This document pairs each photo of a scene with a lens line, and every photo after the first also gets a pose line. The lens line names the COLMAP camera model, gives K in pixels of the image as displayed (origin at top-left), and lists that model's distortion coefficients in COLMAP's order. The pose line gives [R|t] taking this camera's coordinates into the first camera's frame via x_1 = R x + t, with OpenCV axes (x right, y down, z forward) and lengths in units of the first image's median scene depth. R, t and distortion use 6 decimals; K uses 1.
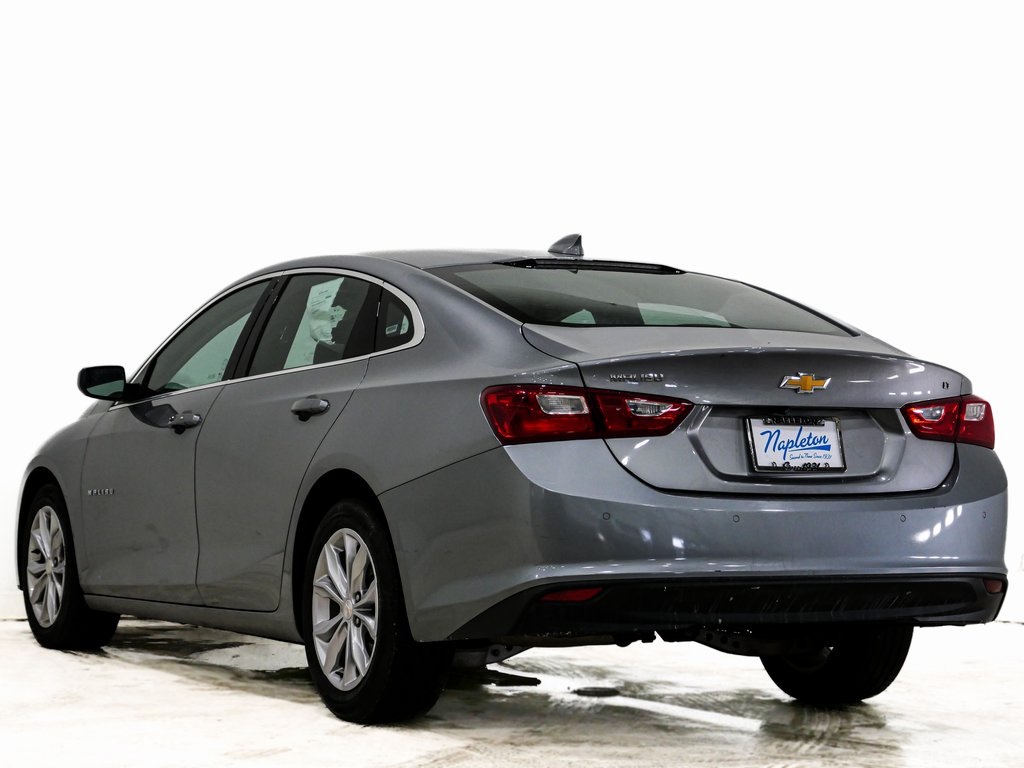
lens RADIAL K [[2540.3, 0, 514.6], [0, 2540.3, 380.8], [0, 0, 1]] dist [0.246205, 0.000000]
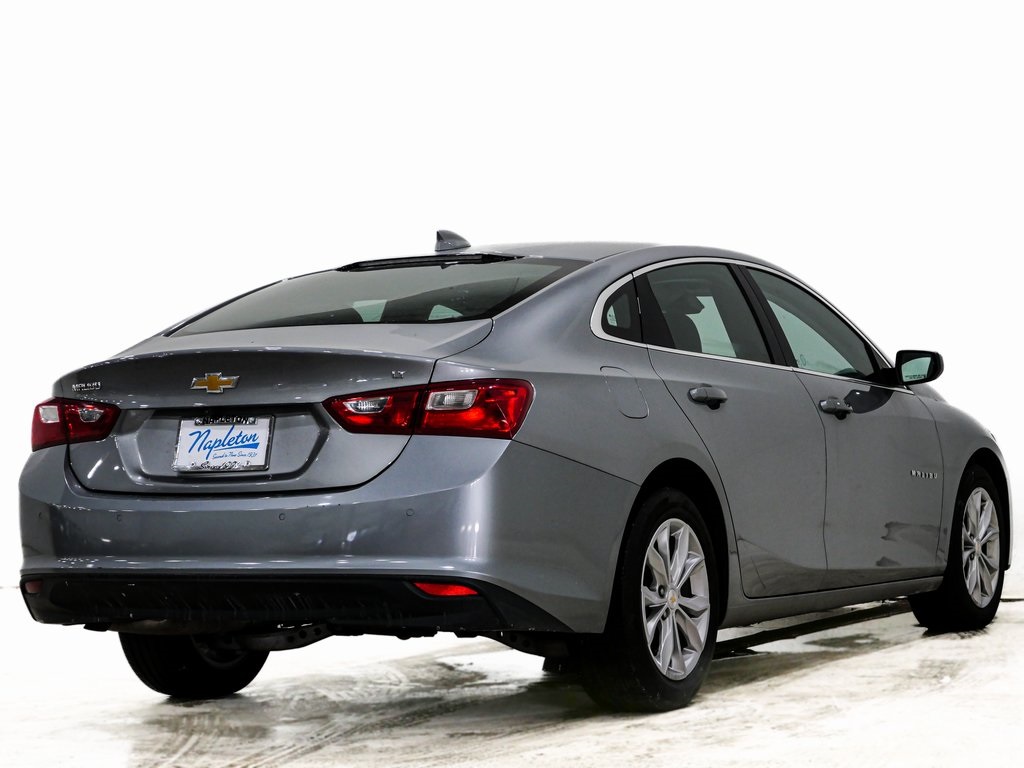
lens RADIAL K [[2429.1, 0, 512.8], [0, 2429.1, 385.6], [0, 0, 1]] dist [0.002532, 0.000000]
pose [[0.558364, -0.039572, -0.828652, 0.971946], [0.052454, 0.998547, -0.012340, 0.019923], [0.827936, -0.036575, 0.559628, 0.558023]]
